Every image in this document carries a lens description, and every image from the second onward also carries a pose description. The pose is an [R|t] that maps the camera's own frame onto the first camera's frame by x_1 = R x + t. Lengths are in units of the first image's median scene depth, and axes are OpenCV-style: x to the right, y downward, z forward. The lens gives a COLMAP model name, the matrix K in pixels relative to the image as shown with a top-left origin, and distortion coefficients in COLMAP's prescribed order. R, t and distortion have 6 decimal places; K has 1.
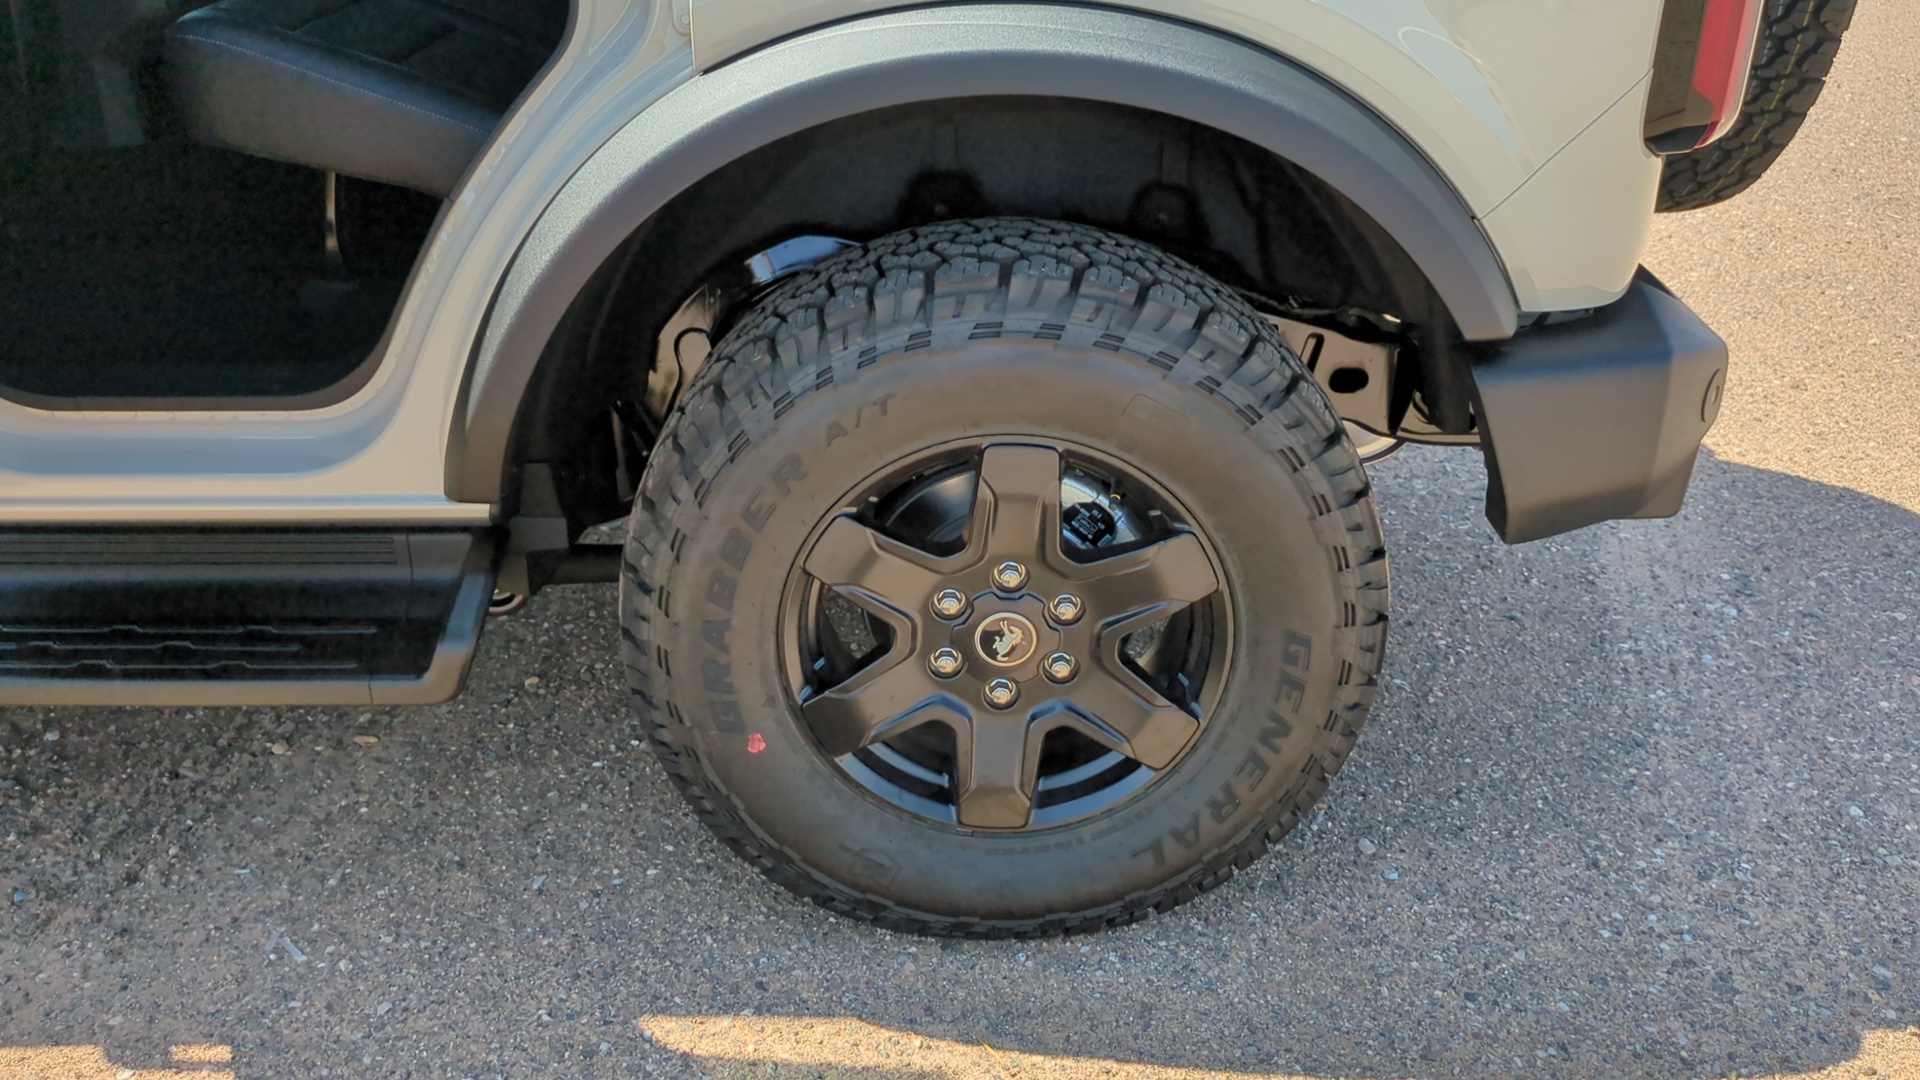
lens RADIAL K [[1652.2, 0, 957.8], [0, 1652.2, 547.6], [0, 0, 1]] dist [0.062600, -0.060279]
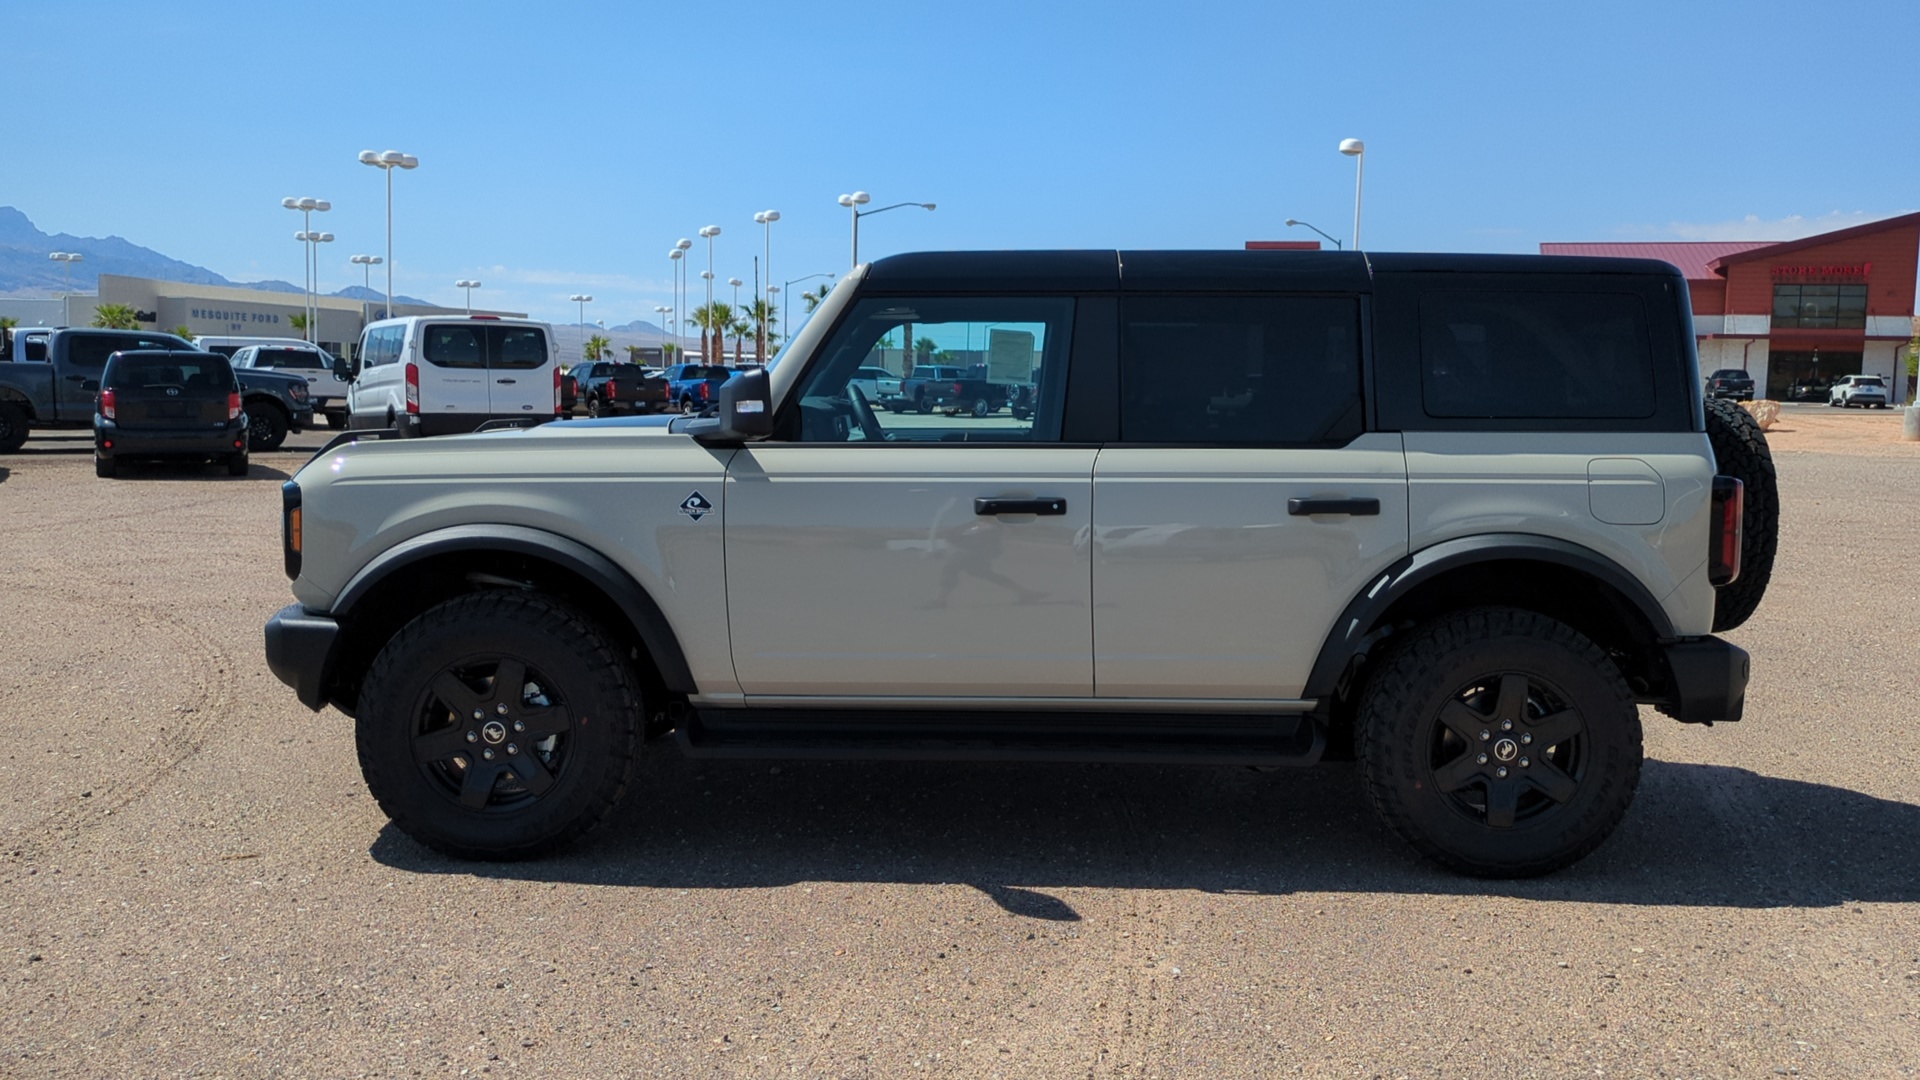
lens RADIAL K [[1652.2, 0, 955.6], [0, 1652.2, 531.0], [0, 0, 1]] dist [0.062600, -0.060279]
pose [[0.999590, 0.019906, -0.020569, -0.892676], [-0.026235, 0.924515, -0.380241, 0.846753], [0.011447, 0.380624, 0.924659, -1.850752]]
